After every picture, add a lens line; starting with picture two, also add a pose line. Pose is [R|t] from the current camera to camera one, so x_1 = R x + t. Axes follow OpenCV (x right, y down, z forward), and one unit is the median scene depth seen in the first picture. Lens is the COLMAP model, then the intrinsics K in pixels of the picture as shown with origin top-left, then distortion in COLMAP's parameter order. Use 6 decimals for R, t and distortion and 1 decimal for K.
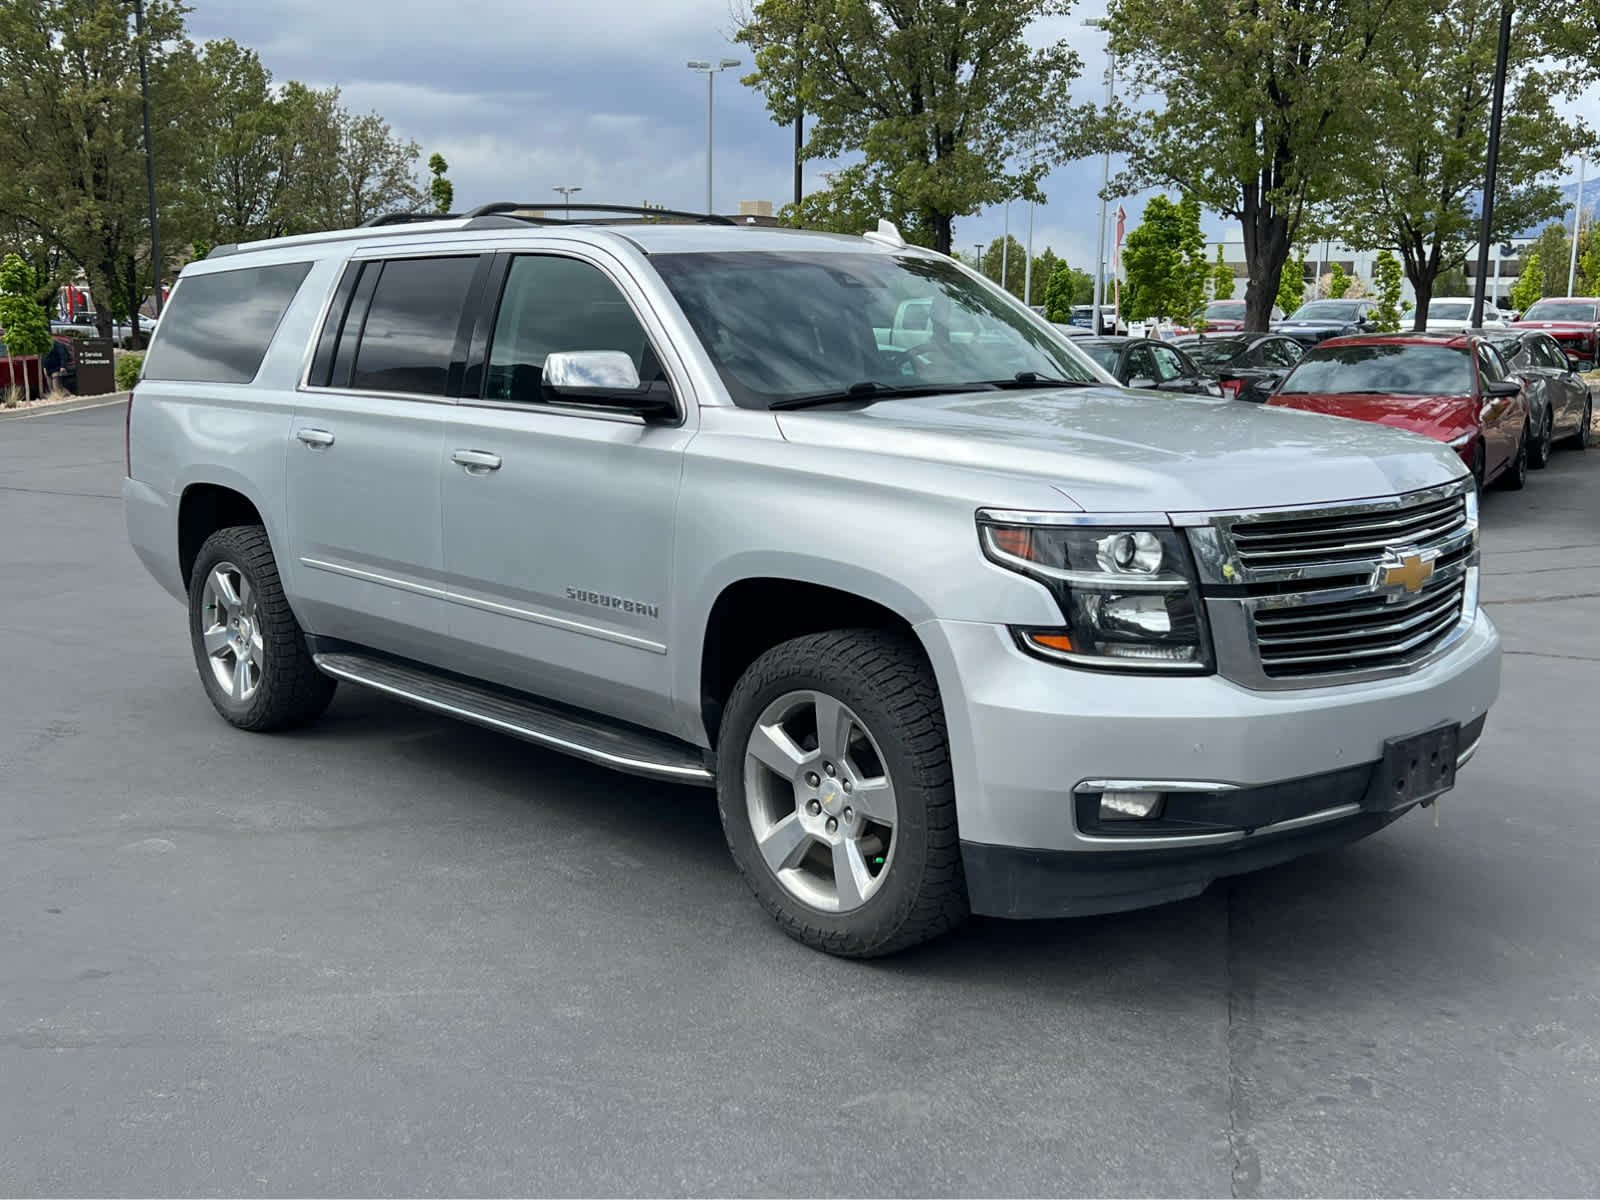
lens RADIAL K [[1788.6, 0, 800.0], [0, 1788.6, 600.0], [0, 0, 1]] dist [0.115202, -0.271999]
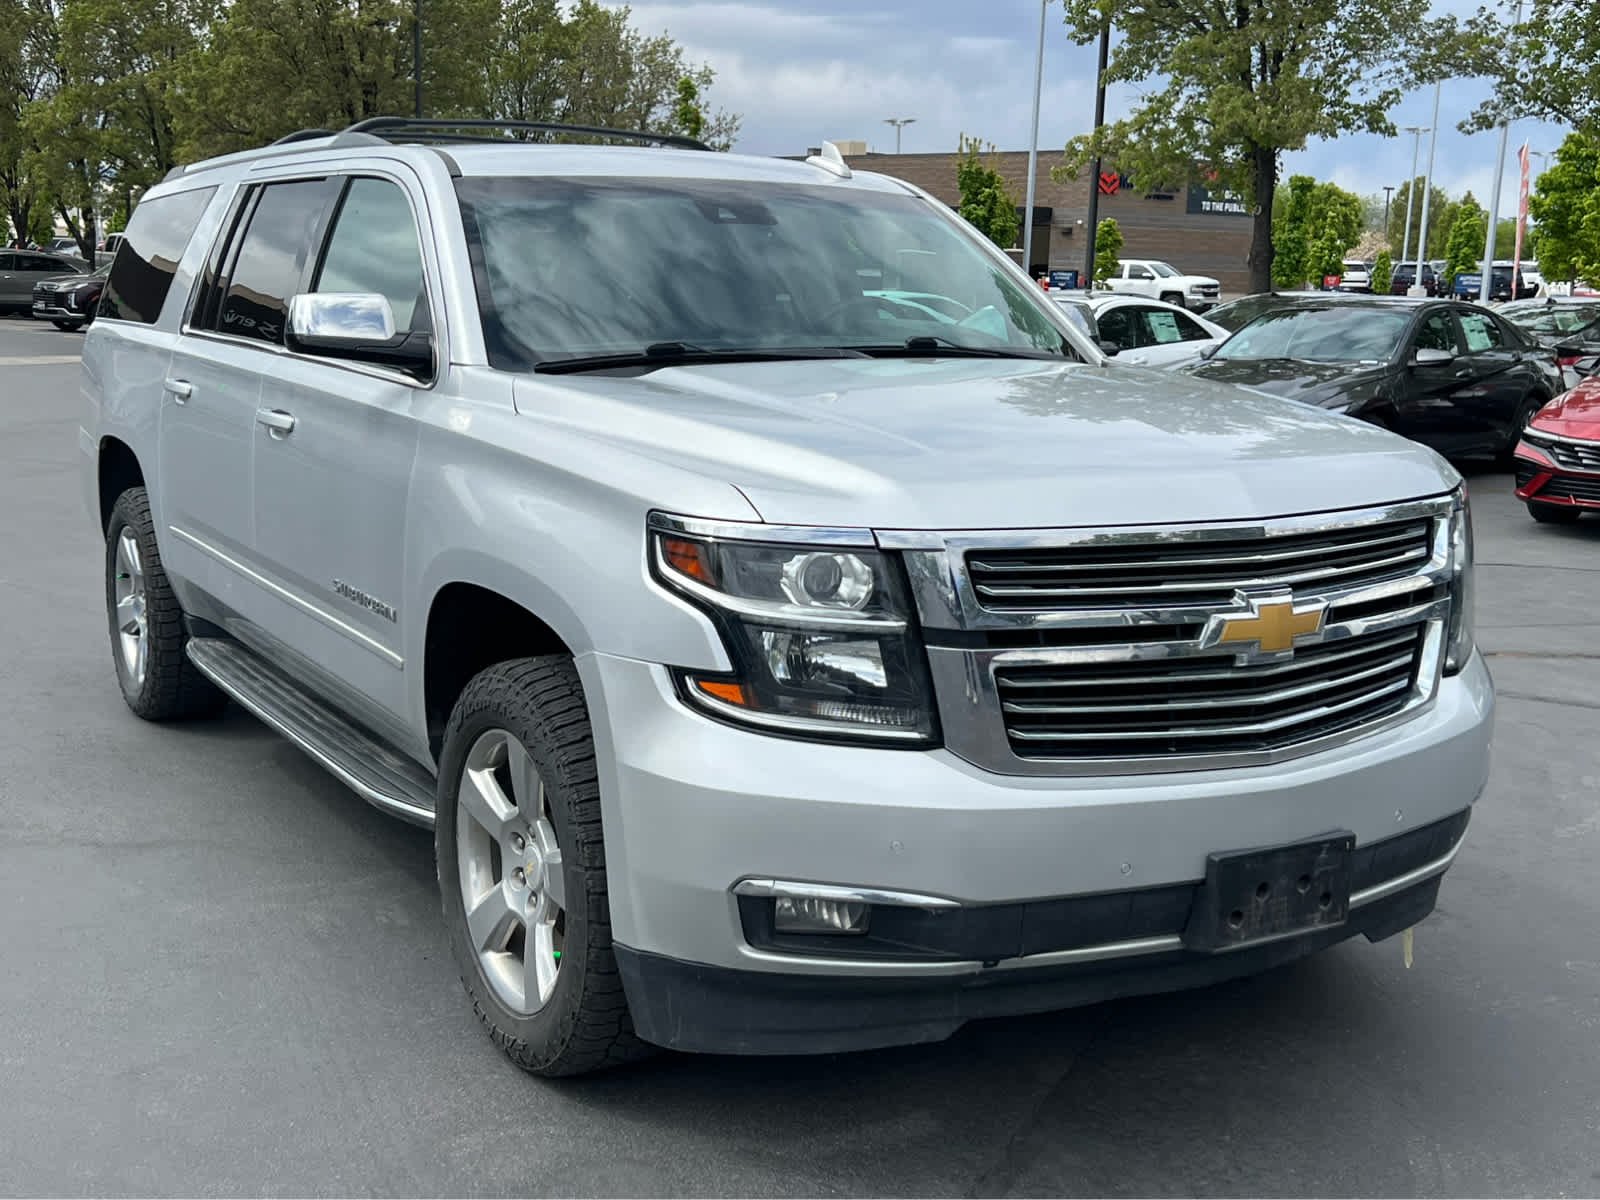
lens RADIAL K [[1984.0, 0, 800.0], [0, 1984.0, 600.0], [0, 0, 1]] dist [0.131461, -0.397573]
pose [[0.976403, 0.056376, -0.208468, 0.273942], [-0.054424, 0.998404, 0.015088, -0.023540], [0.208986, -0.003387, 0.977913, 0.148439]]
